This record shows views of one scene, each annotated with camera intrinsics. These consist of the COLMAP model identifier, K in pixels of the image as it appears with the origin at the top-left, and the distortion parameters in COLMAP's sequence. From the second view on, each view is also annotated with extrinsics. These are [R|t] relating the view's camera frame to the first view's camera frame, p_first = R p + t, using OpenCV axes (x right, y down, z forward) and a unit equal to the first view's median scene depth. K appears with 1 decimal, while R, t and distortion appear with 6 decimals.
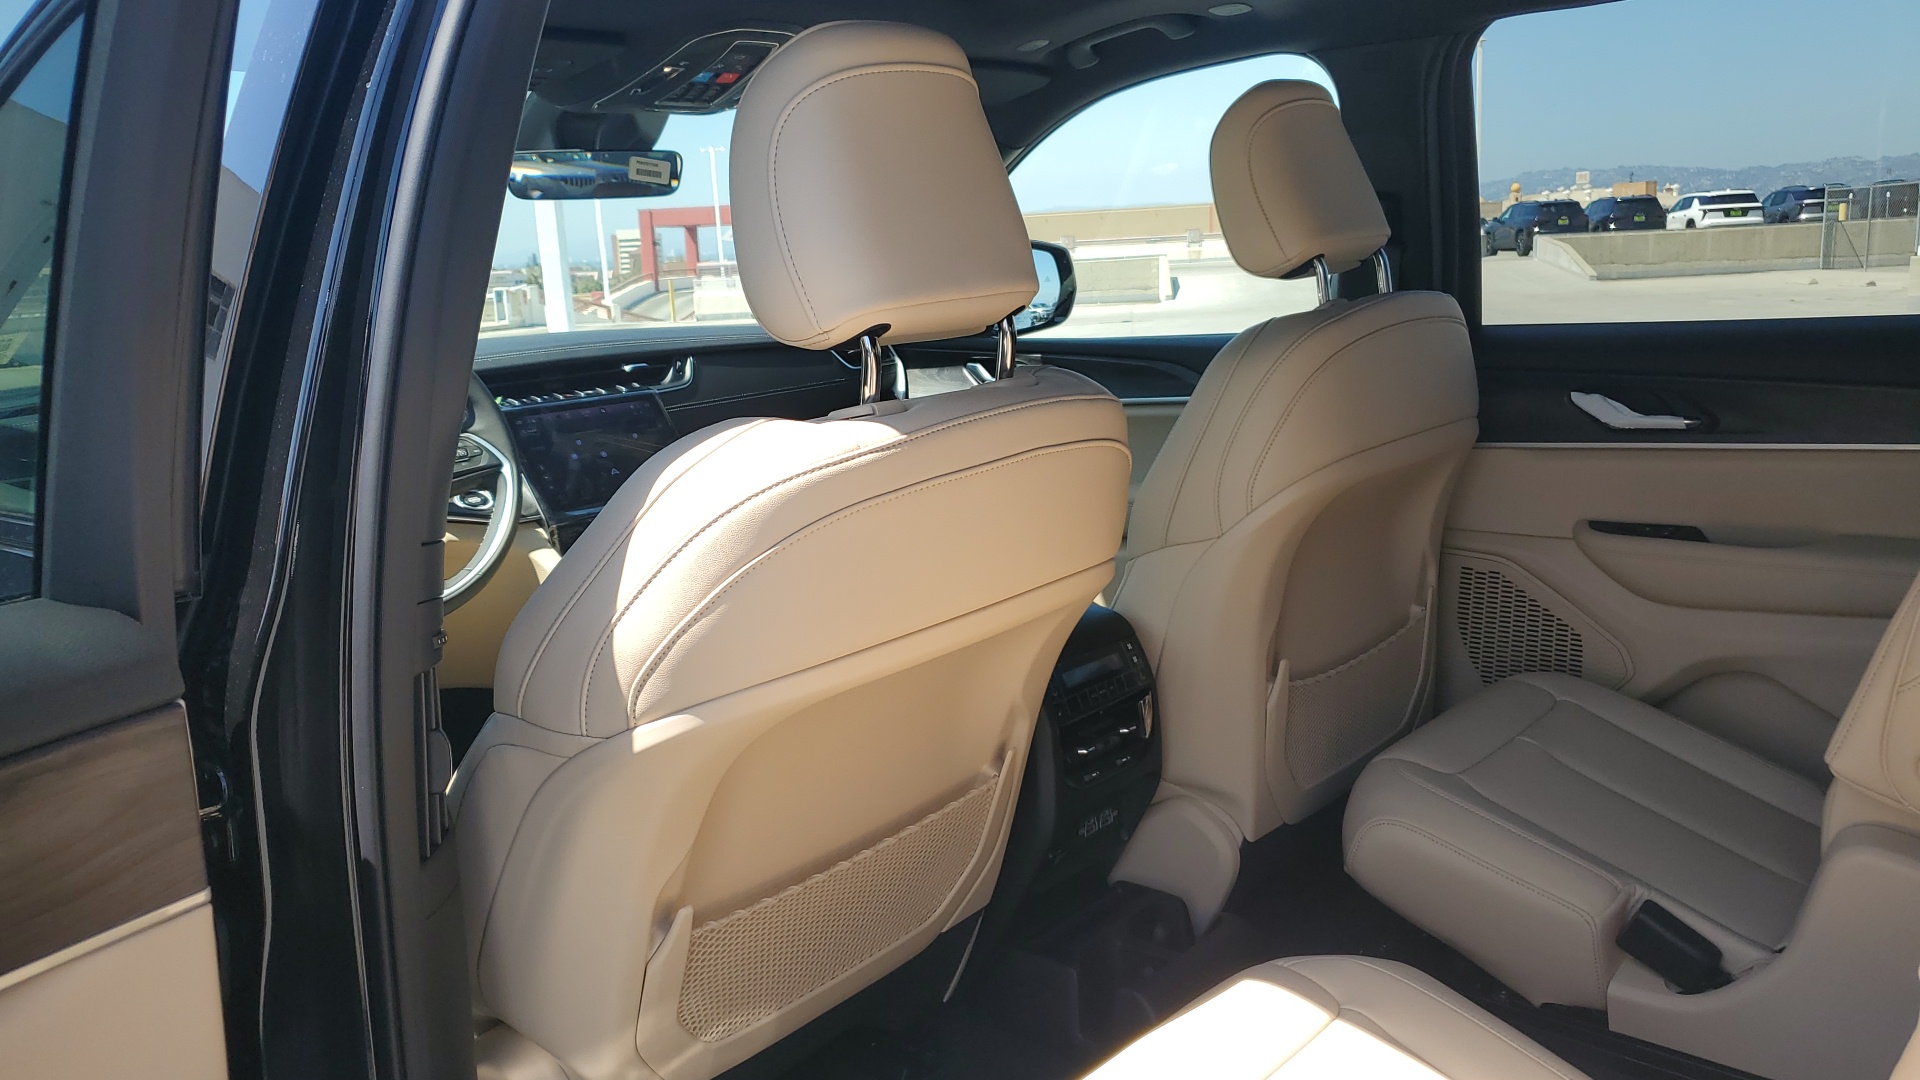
lens RADIAL K [[1511.2, 0, 977.9], [0, 1511.2, 545.7], [0, 0, 1]] dist [0.055807, -0.101125]
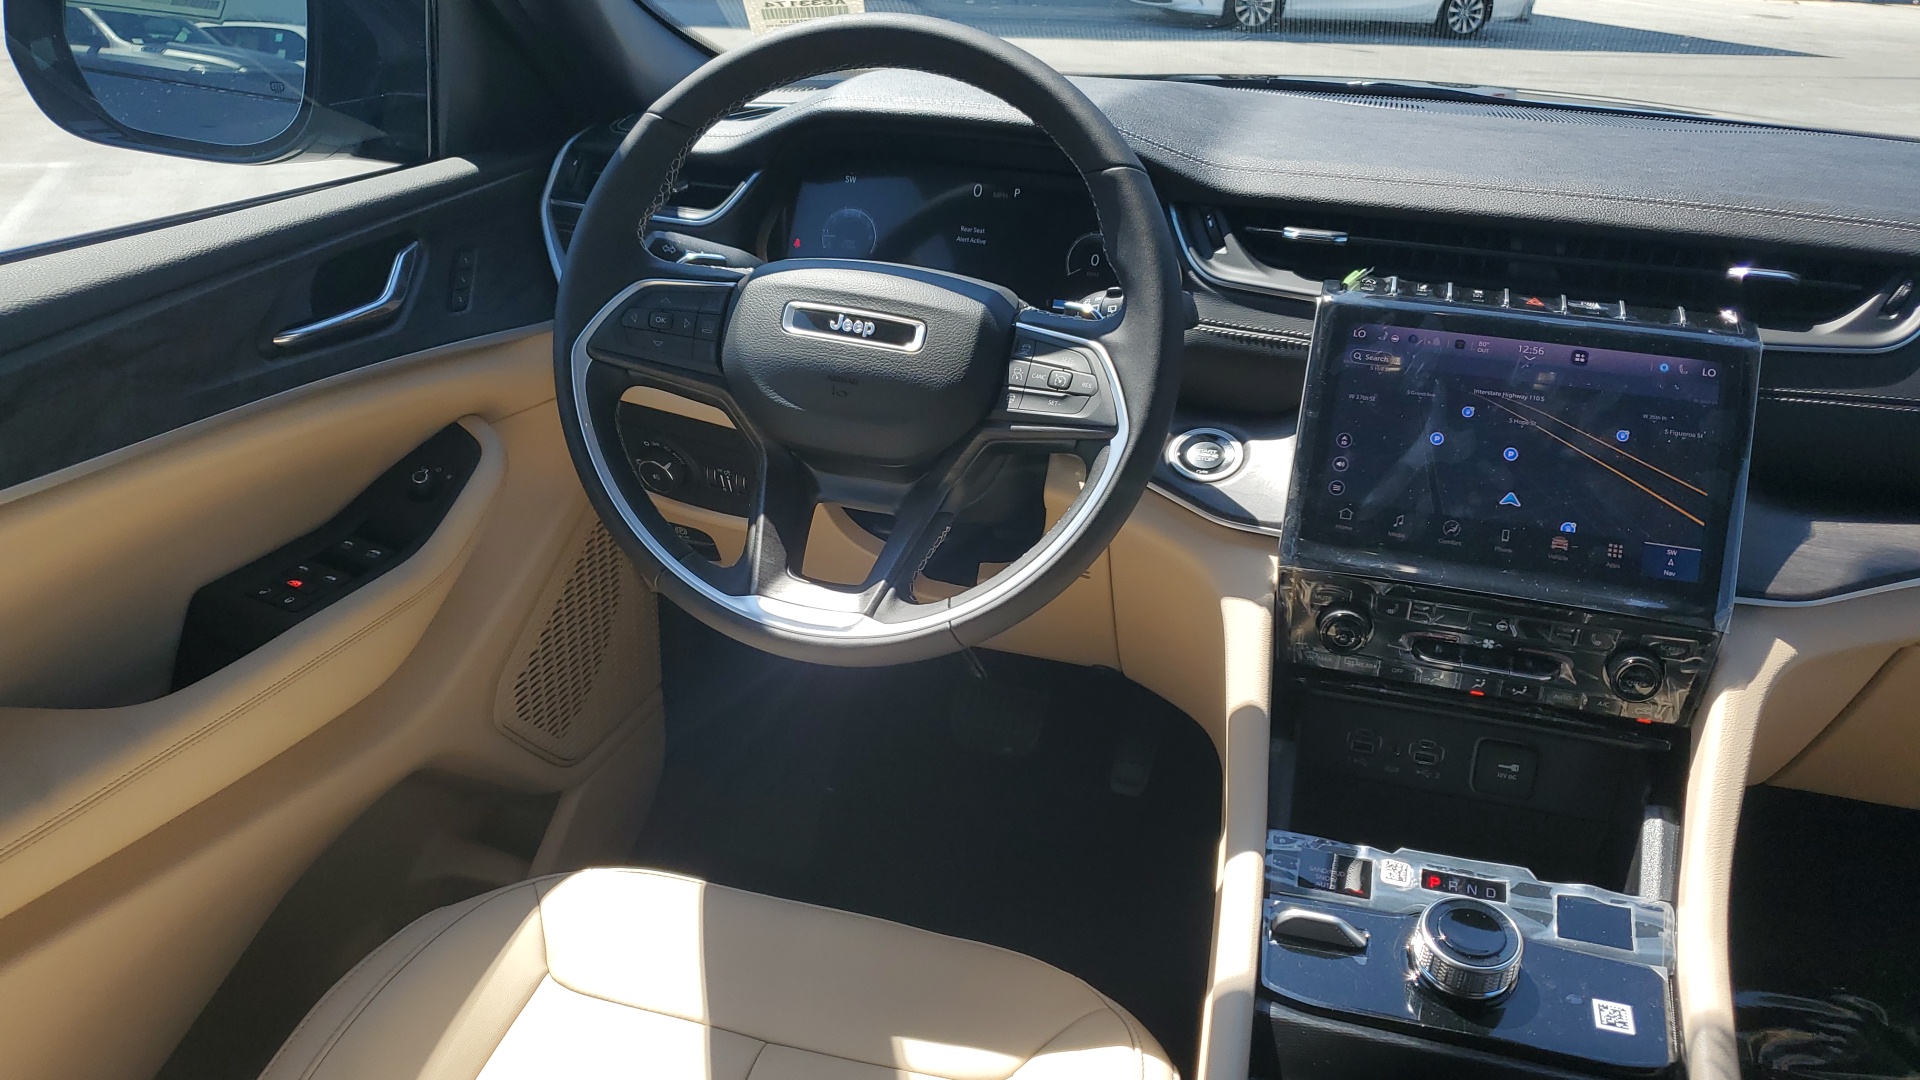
lens RADIAL K [[1511.2, 0, 974.1], [0, 1511.2, 553.9], [0, 0, 1]] dist [0.055807, -0.101125]
pose [[0.432764, 0.432225, -0.791136, 0.044988], [-0.243530, 0.900994, 0.359029, -0.141008], [0.867991, 0.037291, 0.495178, 0.583412]]
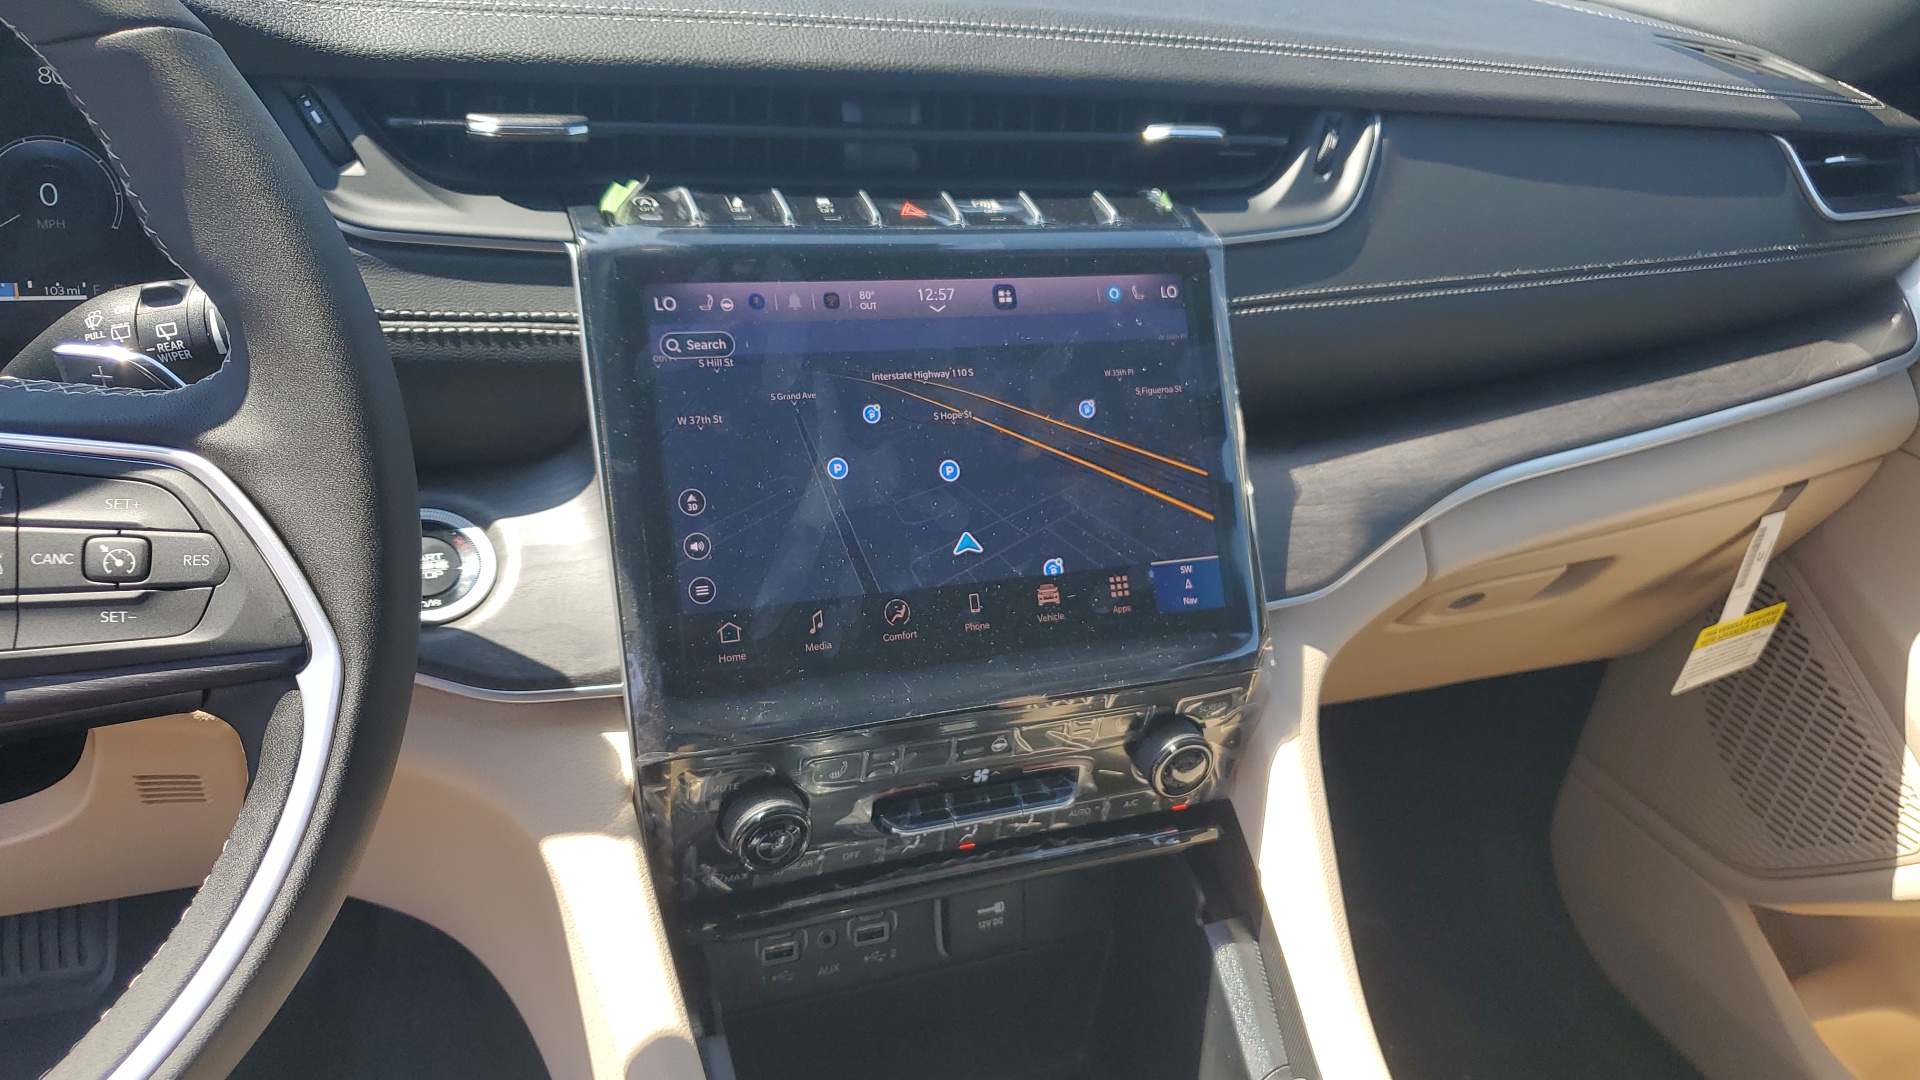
lens RADIAL K [[1511.2, 0, 982.4], [0, 1511.2, 525.6], [0, 0, 1]] dist [0.055807, -0.101125]
pose [[0.892965, 0.336617, -0.298836, -0.142253], [-0.248850, 0.922392, 0.295408, -0.120621], [0.375084, -0.189424, 0.907431, 0.681777]]
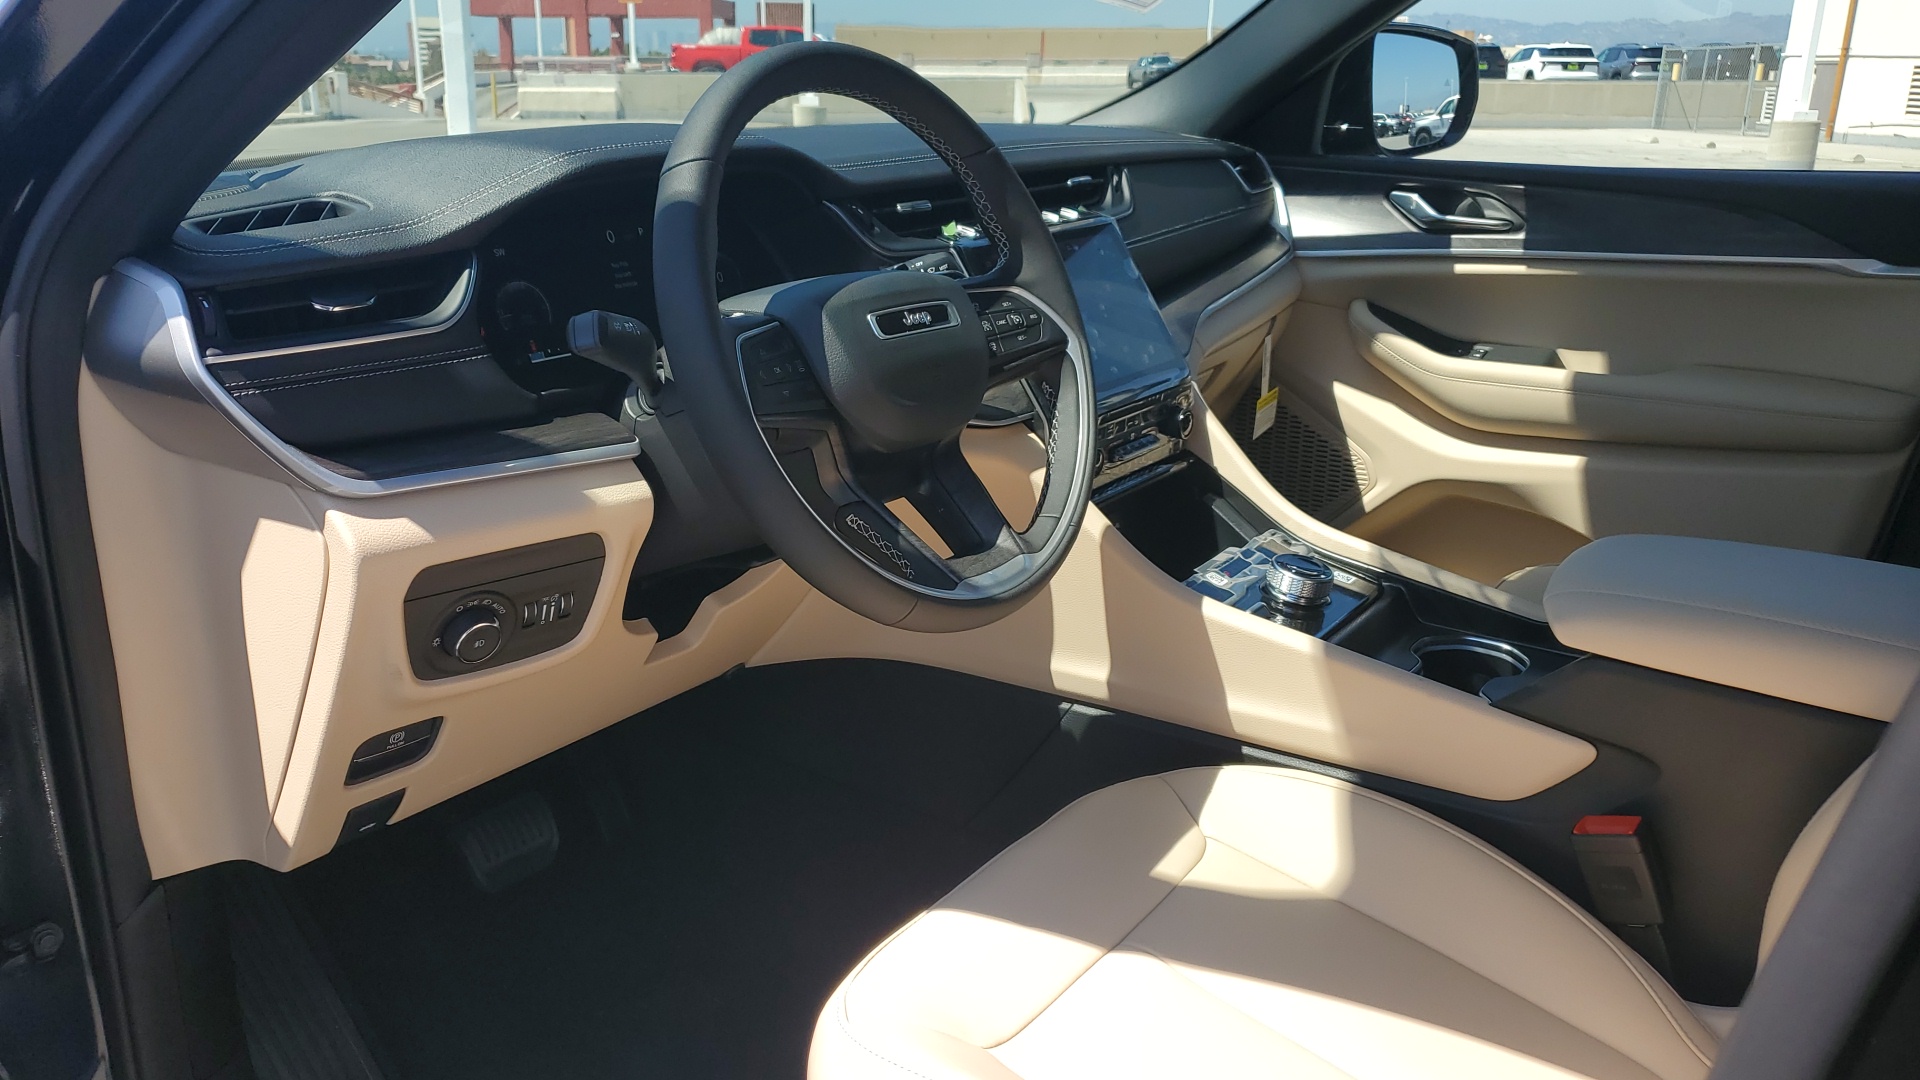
lens RADIAL K [[1511.2, 0, 967.2], [0, 1511.2, 526.6], [0, 0, 1]] dist [0.055807, -0.101125]
pose [[0.991484, 0.017852, 0.129002, -0.343746], [-0.030691, 0.994689, 0.098240, -0.029756], [-0.126563, -0.101363, 0.986766, 0.319991]]
